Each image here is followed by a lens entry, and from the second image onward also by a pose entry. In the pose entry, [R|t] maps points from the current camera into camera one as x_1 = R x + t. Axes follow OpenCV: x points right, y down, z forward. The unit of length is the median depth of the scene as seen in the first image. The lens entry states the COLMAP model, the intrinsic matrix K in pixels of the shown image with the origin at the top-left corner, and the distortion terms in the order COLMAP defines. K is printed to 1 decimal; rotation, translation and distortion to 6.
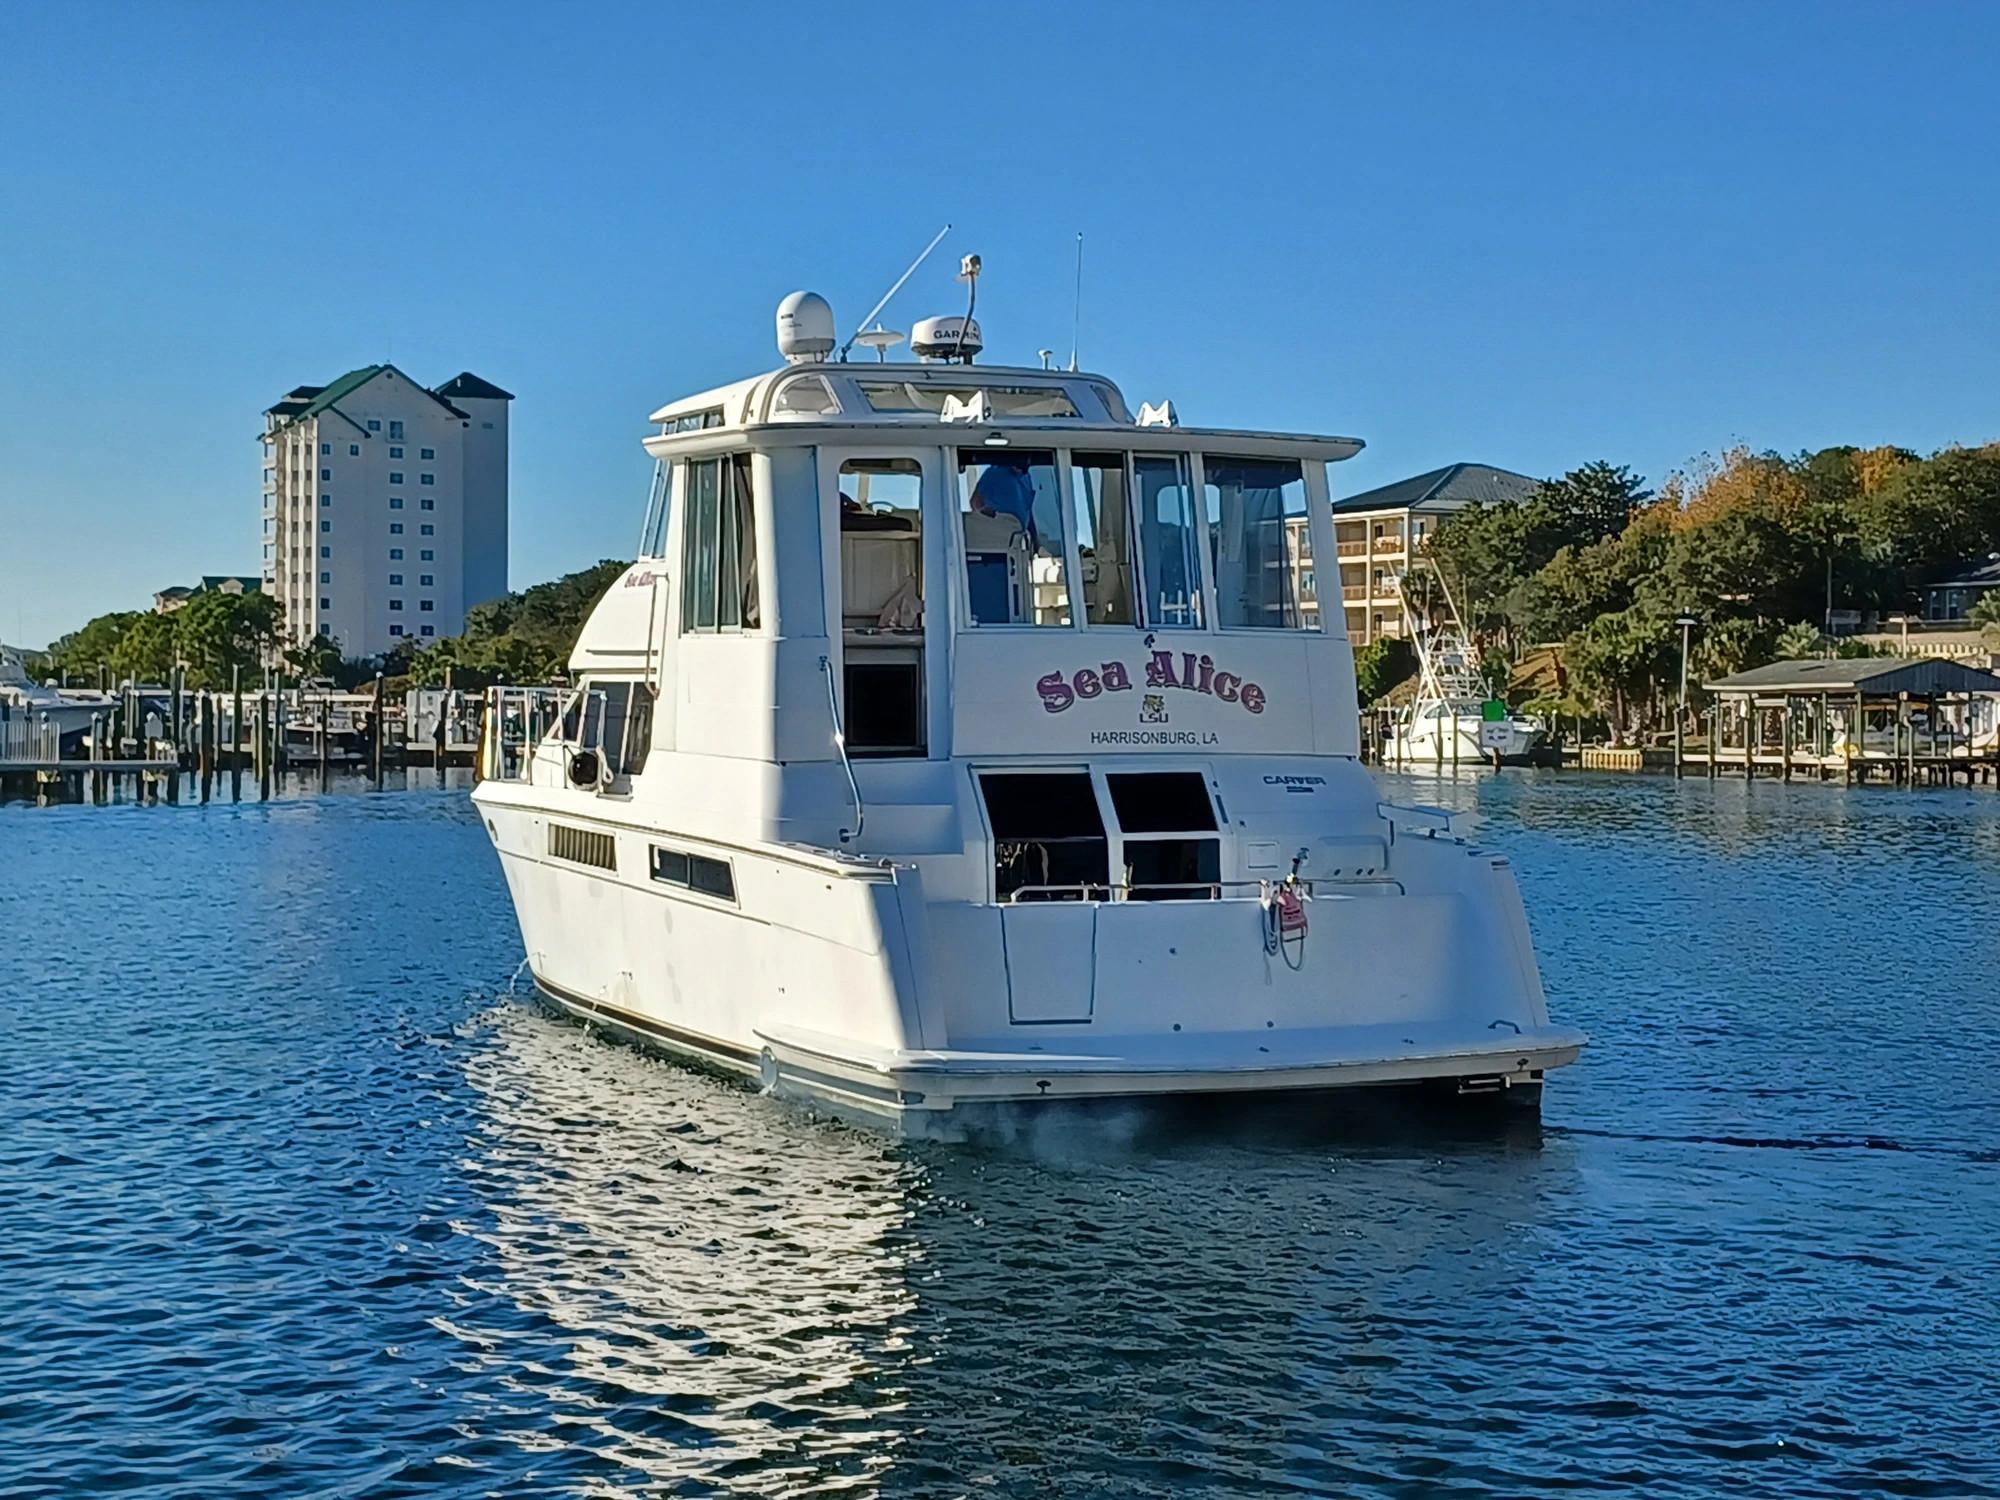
lens RADIAL K [[5189.9, 0, 1000.0], [0, 5189.9, 750.0], [0, 0, 1]] dist [0.061672, 0.614029]
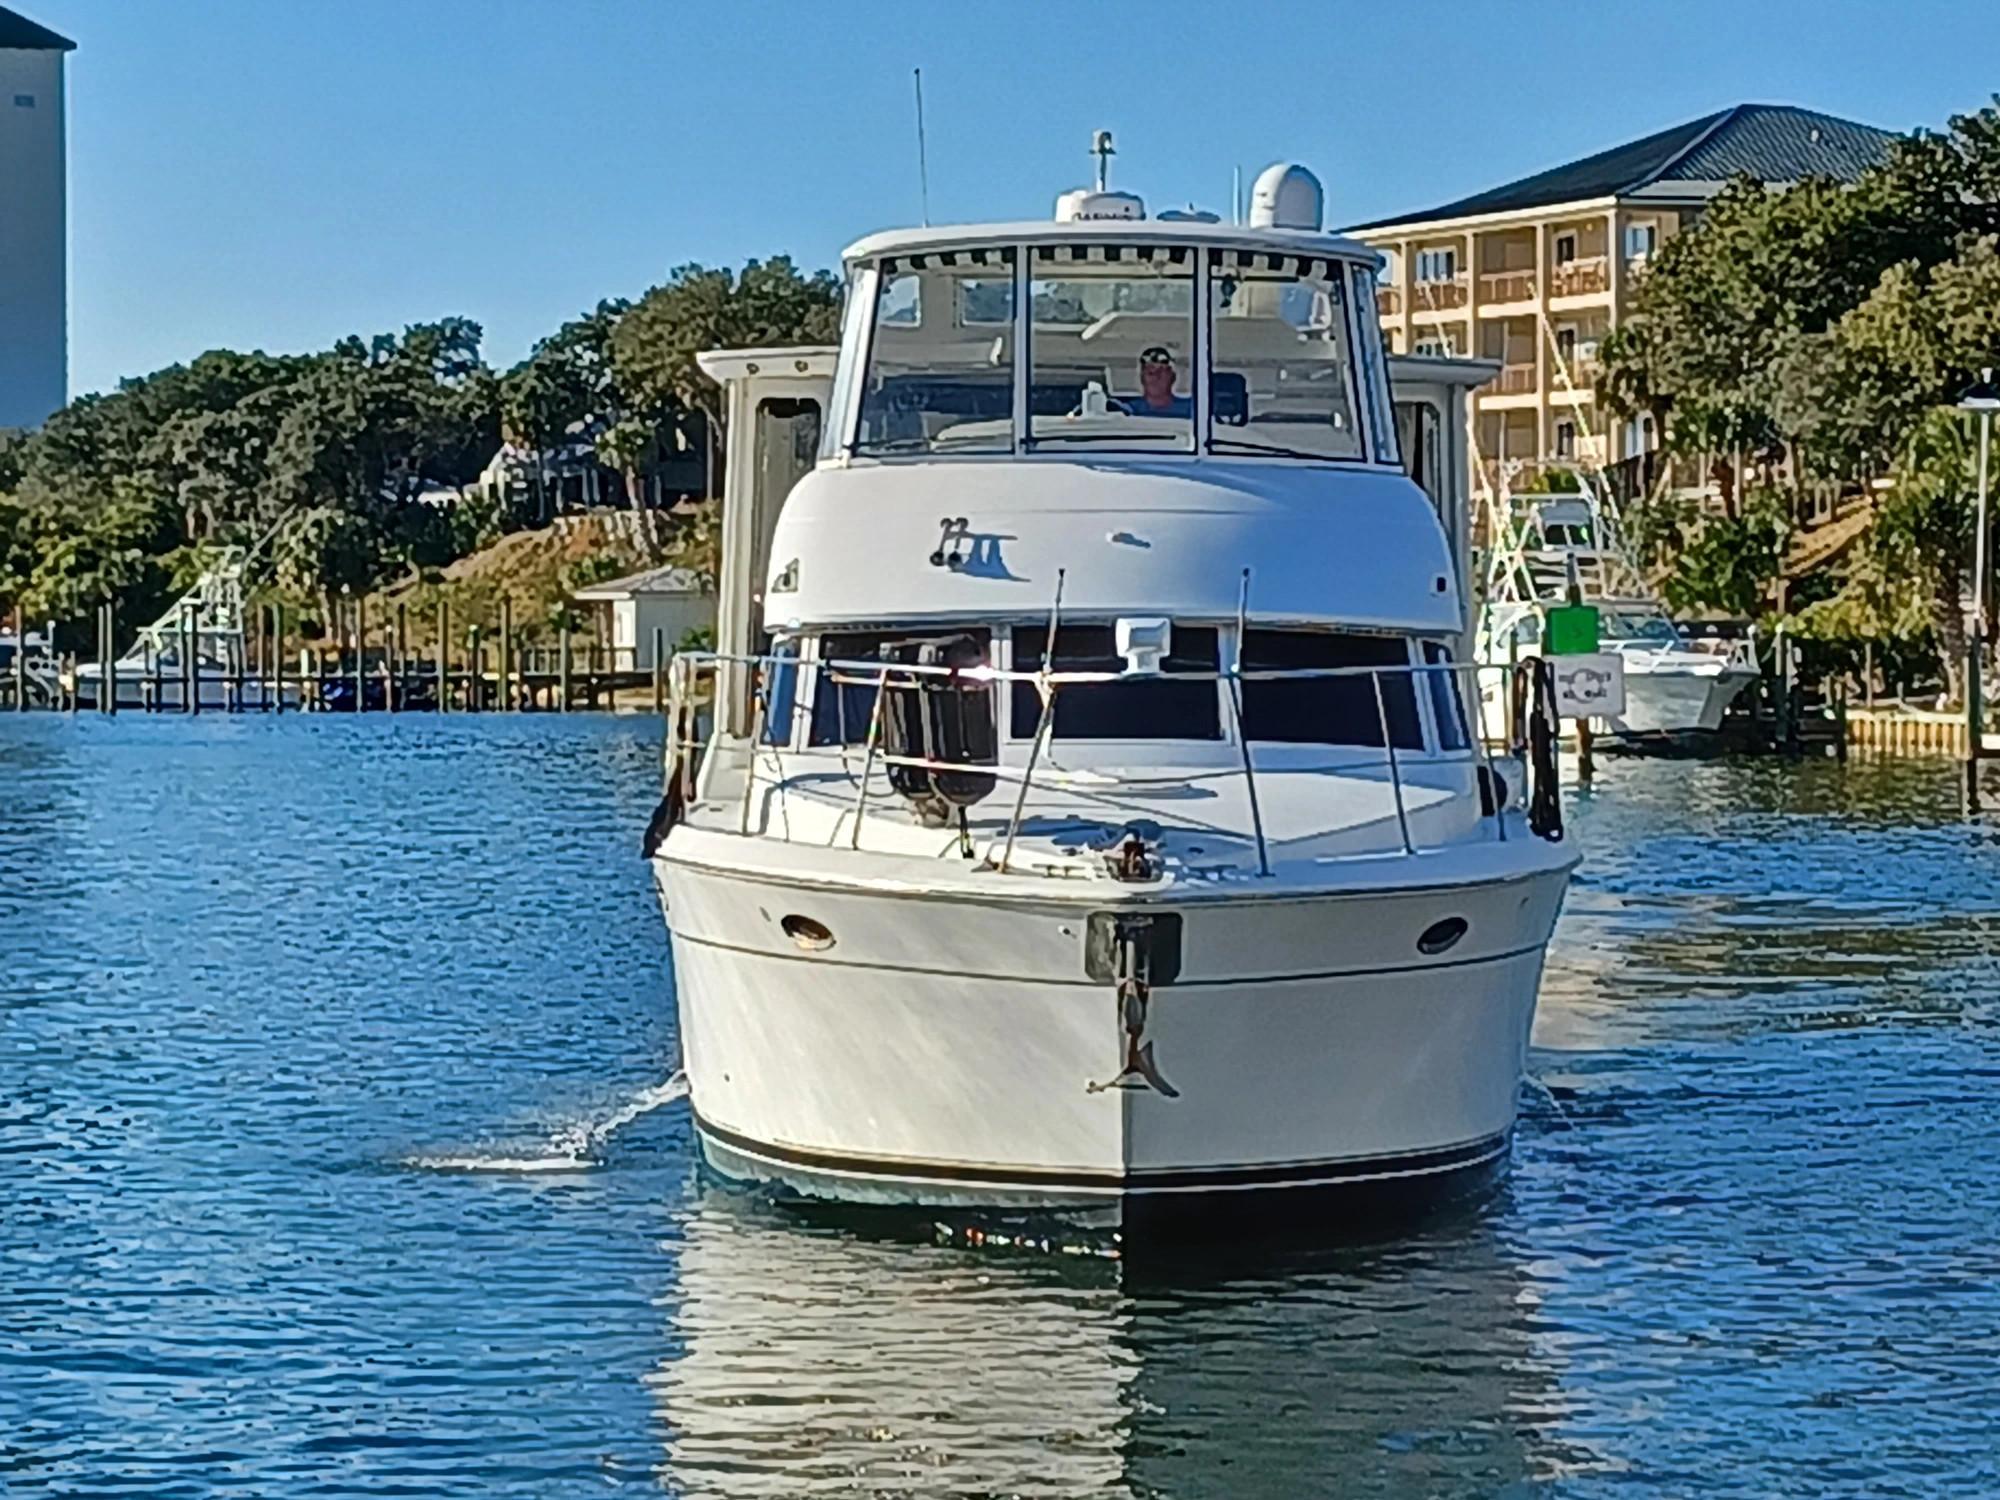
lens RADIAL K [[8072.4, 0, 1006.1], [0, 8072.4, 713.5], [0, 0, 1]] dist [0.173913, -0.838646]
pose [[0.998144, -0.012516, -0.059597, 0.070858], [0.012730, 0.999914, 0.003214, -0.002737], [0.059551, -0.003966, 0.998217, 0.277907]]
